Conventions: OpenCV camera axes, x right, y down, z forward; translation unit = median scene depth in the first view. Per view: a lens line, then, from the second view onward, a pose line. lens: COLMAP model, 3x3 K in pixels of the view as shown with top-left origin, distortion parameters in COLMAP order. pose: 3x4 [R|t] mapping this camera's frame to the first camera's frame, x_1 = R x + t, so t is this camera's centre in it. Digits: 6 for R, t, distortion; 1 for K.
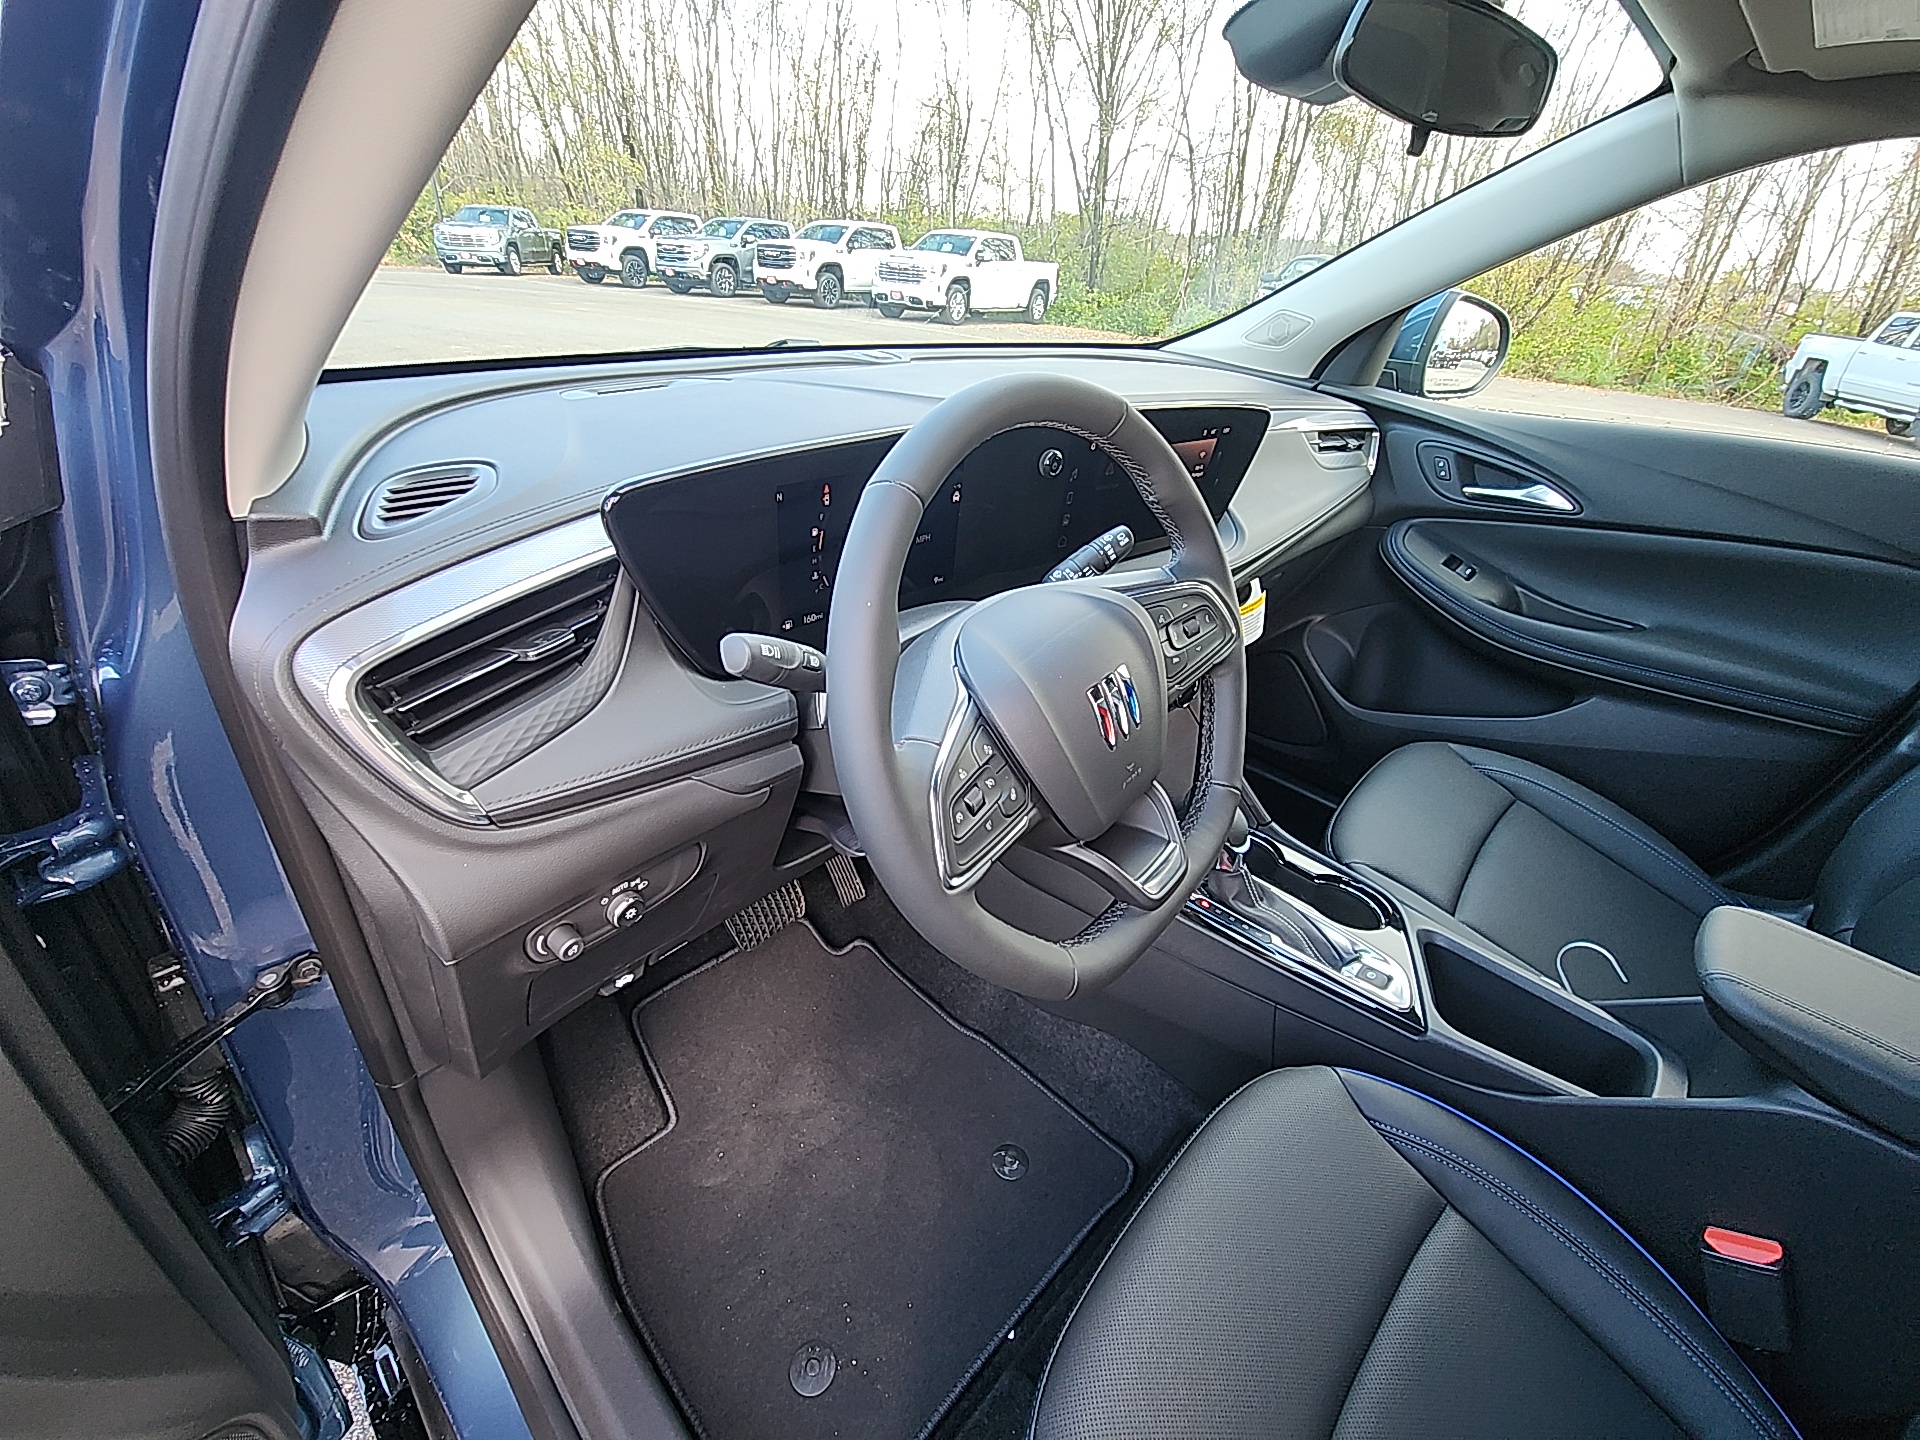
lens RADIAL K [[767.5, 0, 956.2], [0, 767.5, 710.4], [0, 0, 1]] dist [0.024512, -0.017656]
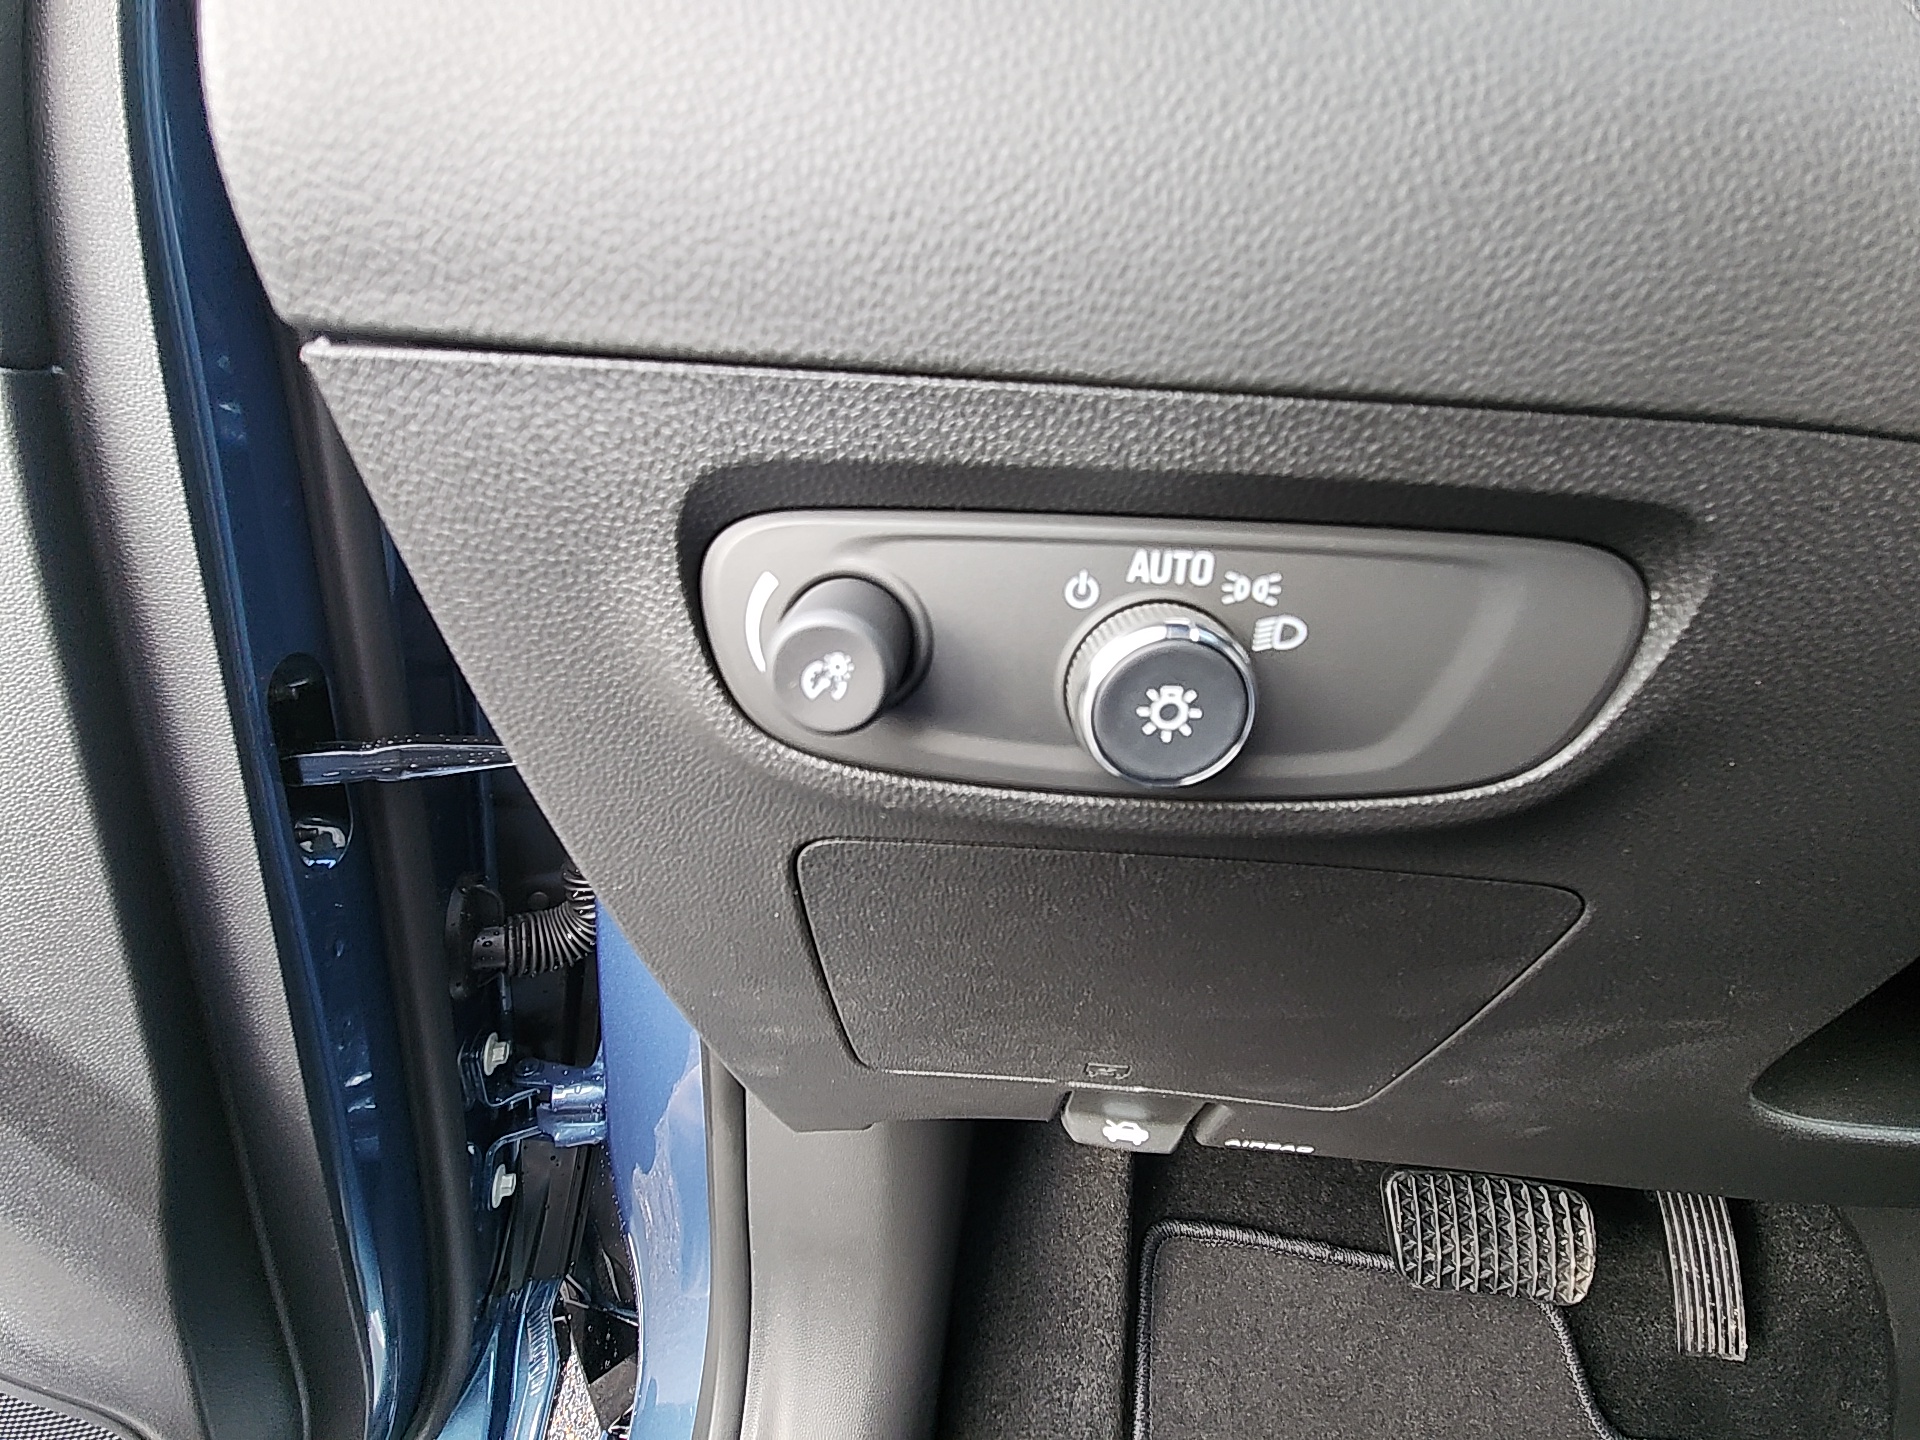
lens RADIAL K [[774.7, 0, 953.5], [0, 774.7, 710.8], [0, 0, 1]] dist [0.006421, -0.005434]
pose [[0.600264, 0.208592, -0.772122, -0.155300], [-0.402479, 0.913030, -0.066236, 0.148181], [0.691154, 0.350523, 0.632012, 0.424785]]
